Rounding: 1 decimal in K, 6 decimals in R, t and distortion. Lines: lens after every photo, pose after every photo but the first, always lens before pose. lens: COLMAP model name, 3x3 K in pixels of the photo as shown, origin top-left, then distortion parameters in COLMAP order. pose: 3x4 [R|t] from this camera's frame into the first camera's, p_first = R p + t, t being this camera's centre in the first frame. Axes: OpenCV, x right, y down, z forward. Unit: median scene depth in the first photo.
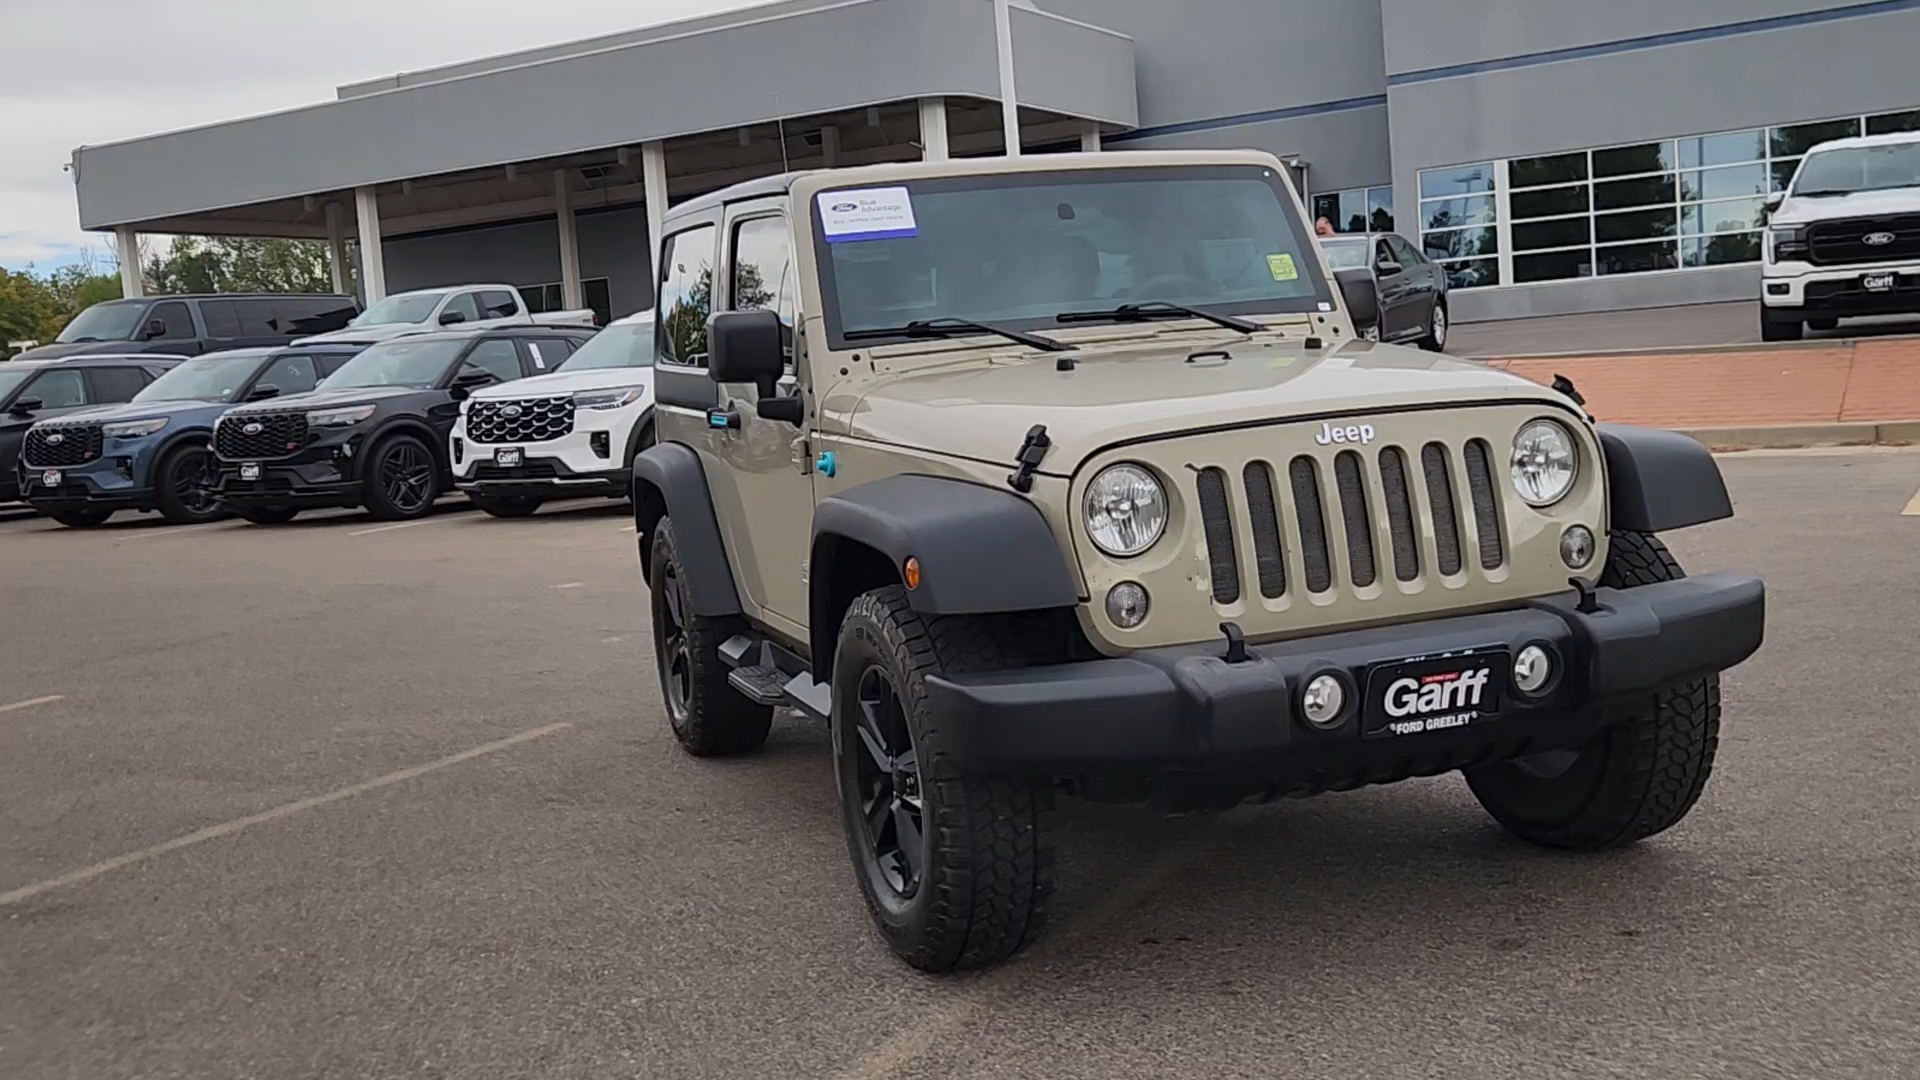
lens RADIAL K [[1954.6, 0, 957.1], [0, 1954.6, 547.7], [0, 0, 1]] dist [0.028369, 0.000000]
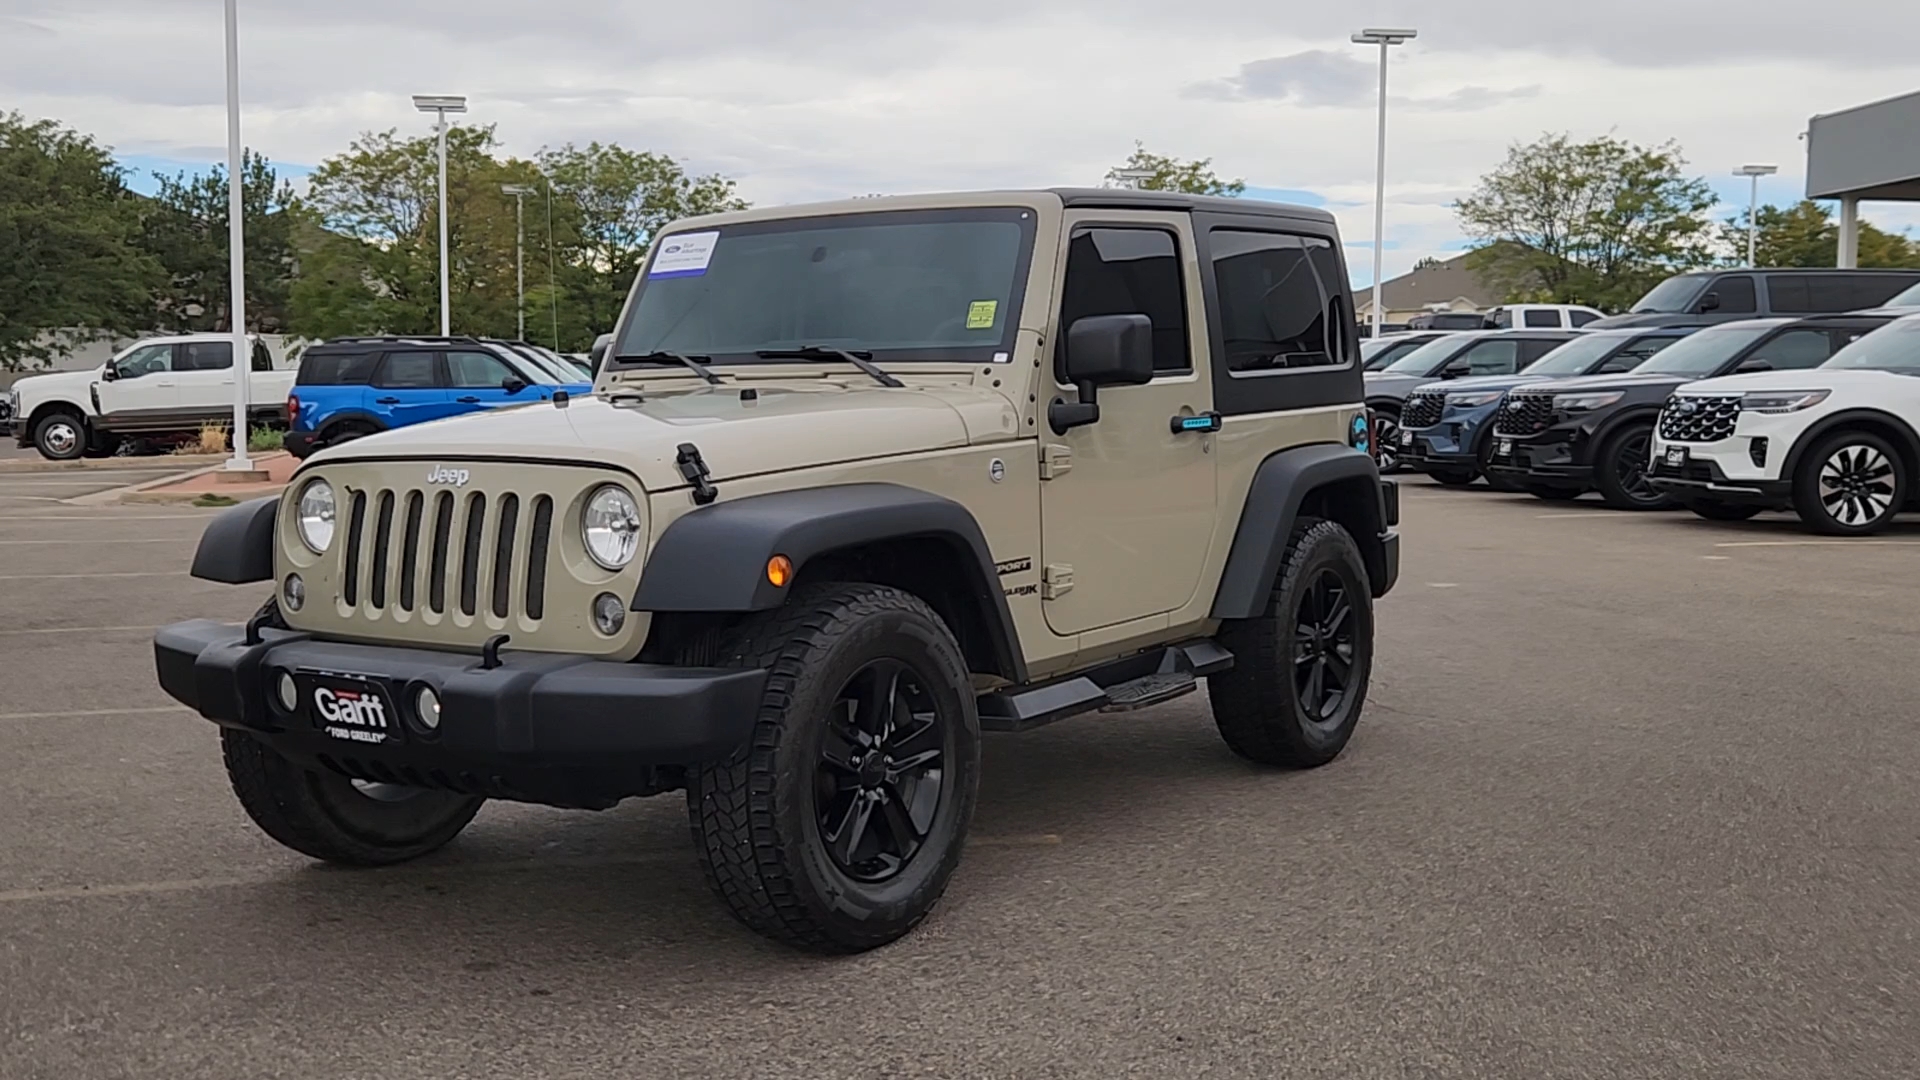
lens RADIAL K [[1954.6, 0, 936.9], [0, 1954.6, 550.4], [0, 0, 1]] dist [0.028369, 0.000000]
pose [[0.603567, 0.134282, -0.785923, 1.012588], [-0.117350, 0.989942, 0.079019, -0.110926], [0.788629, 0.044535, 0.613254, 0.432603]]
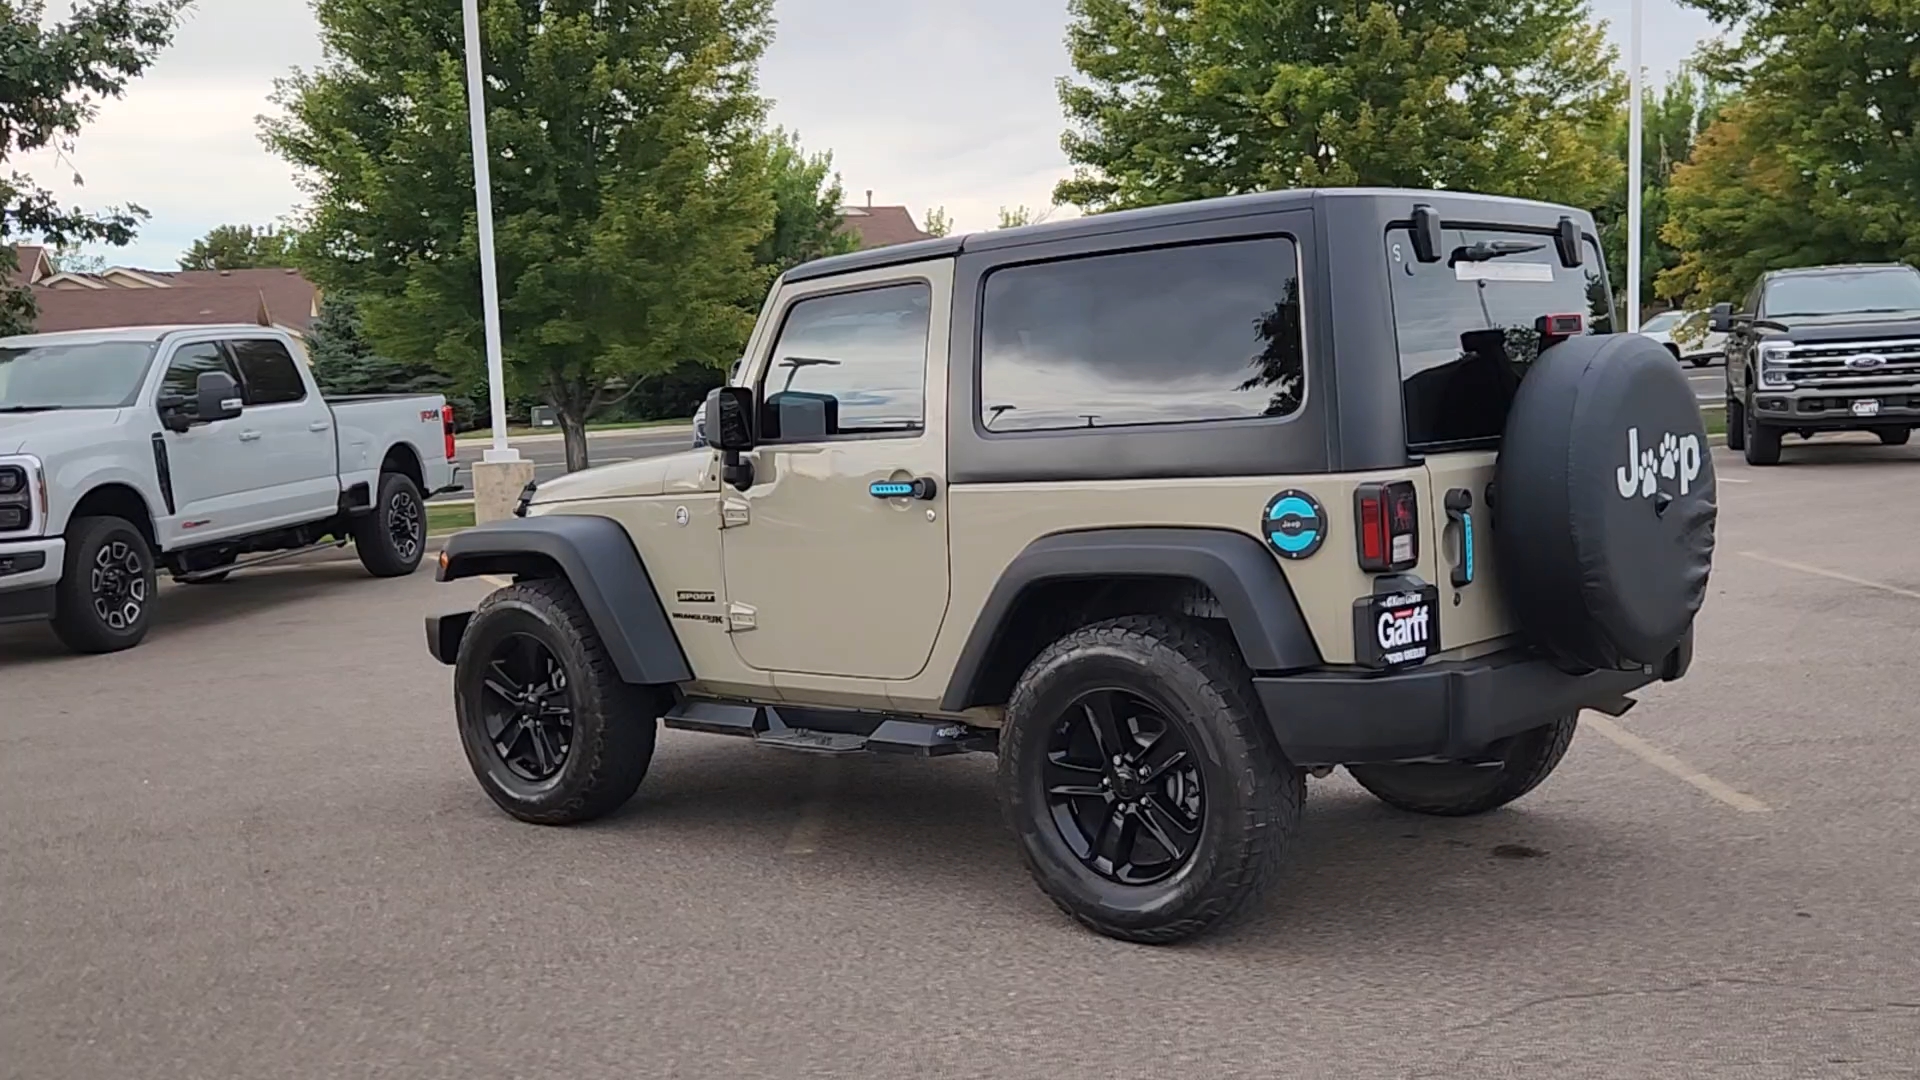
lens RADIAL K [[1954.6, 0, 945.9], [0, 1954.6, 534.4], [0, 0, 1]] dist [0.028369, 0.000000]
pose [[-0.860761, 0.151835, -0.485835, 0.696716], [0.054184, 0.976383, 0.209144, -0.314302], [0.506117, 0.153699, -0.848659, 2.206039]]
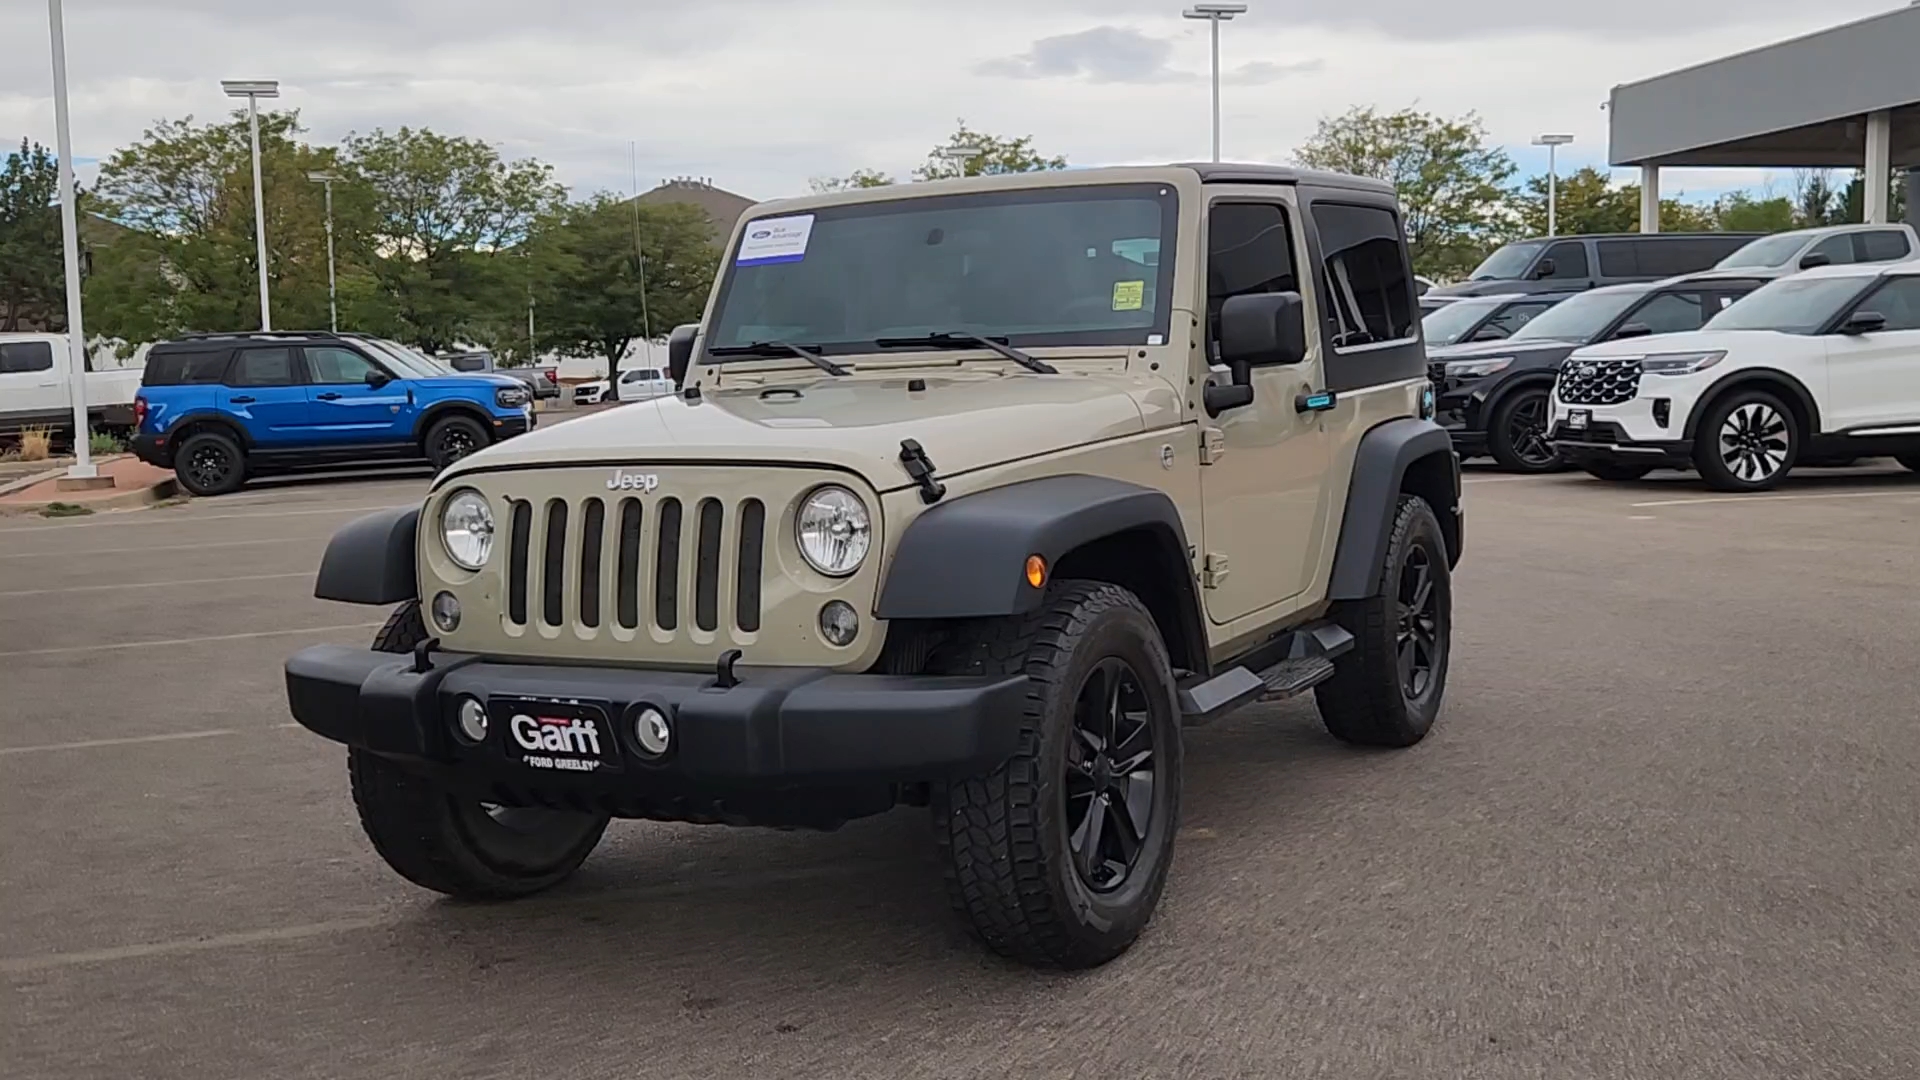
lens RADIAL K [[1954.6, 0, 948.7], [0, 1954.6, 550.2], [0, 0, 1]] dist [0.028369, 0.000000]
pose [[0.685443, 0.118891, -0.718354, 0.865127], [-0.090266, 0.992844, 0.078189, -0.096068], [0.722509, 0.011249, 0.691270, 0.321991]]
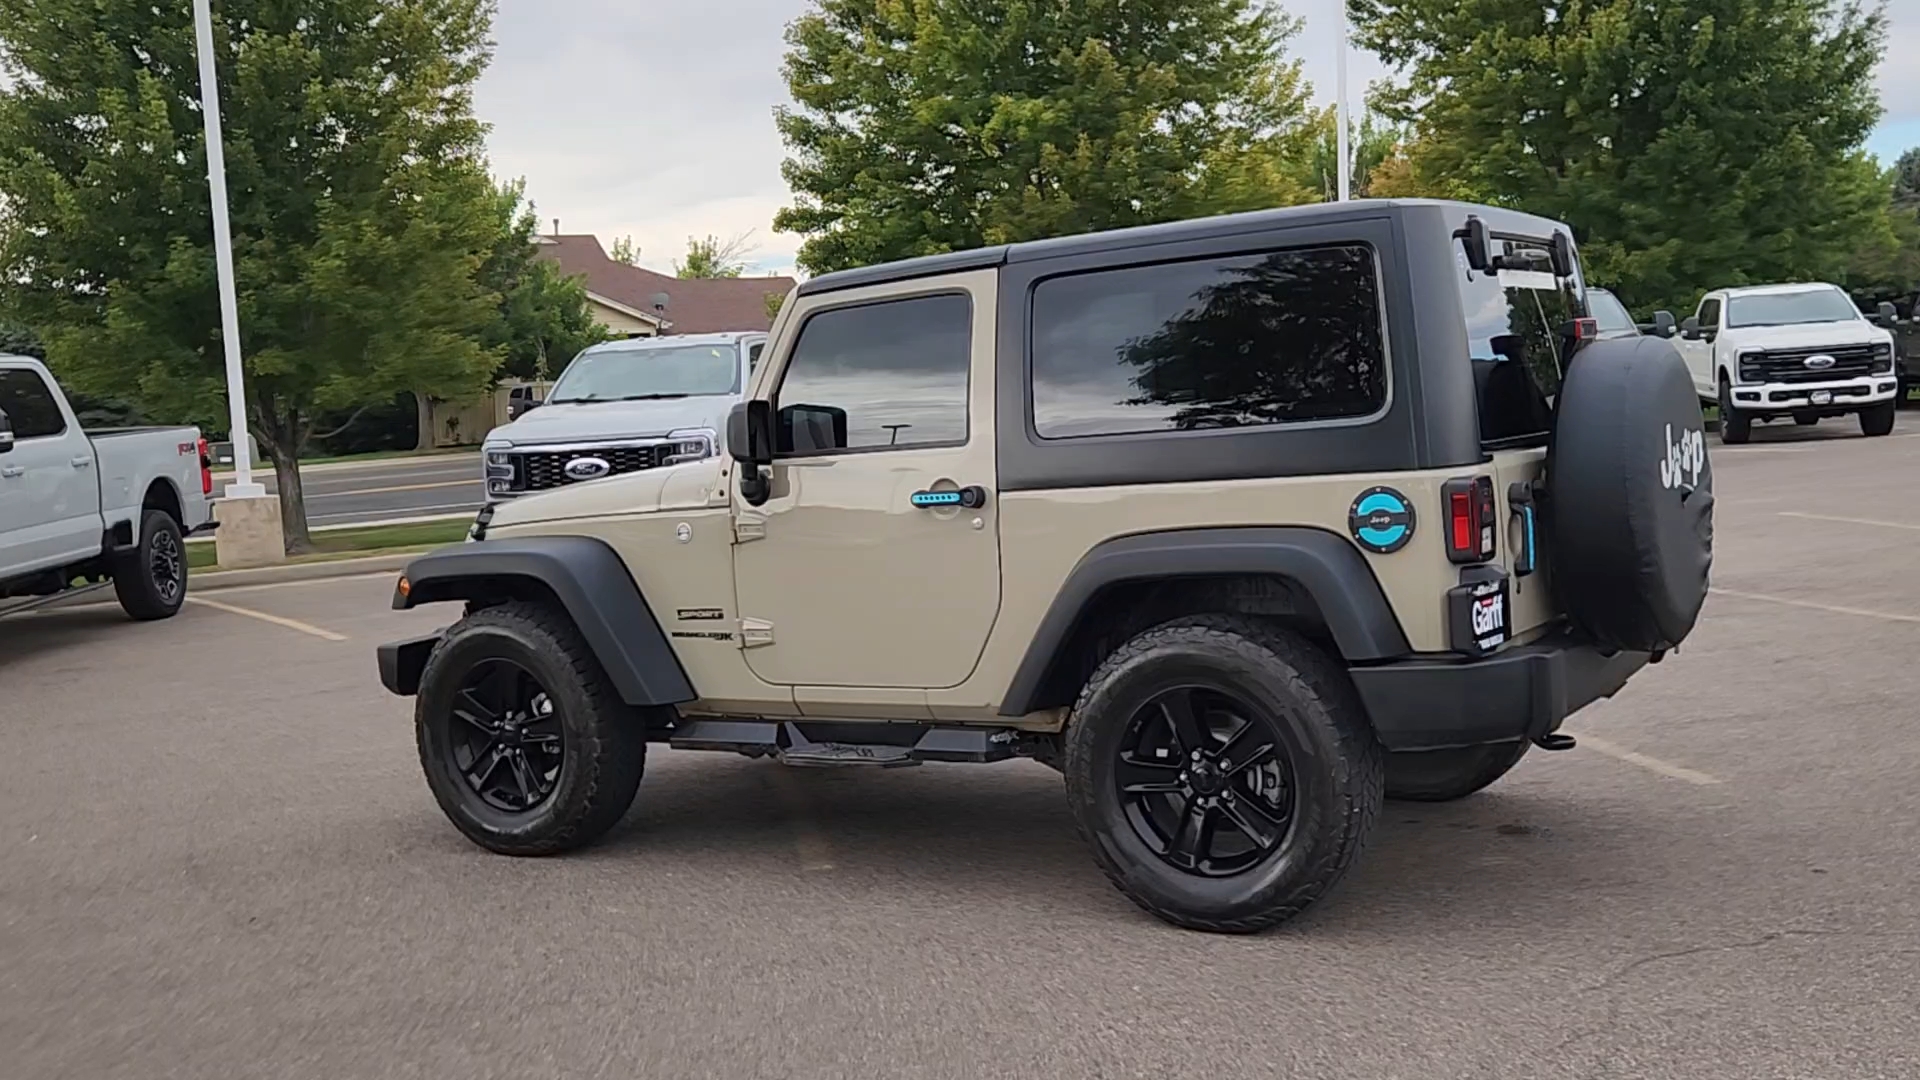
lens RADIAL K [[1954.6, 0, 948.5], [0, 1954.6, 534.6], [0, 0, 1]] dist [0.028369, 0.000000]
pose [[-0.763134, 0.163727, -0.625156, 0.873184], [0.043923, 0.978278, 0.202591, -0.314417], [0.644746, 0.127145, -0.753749, 2.093945]]
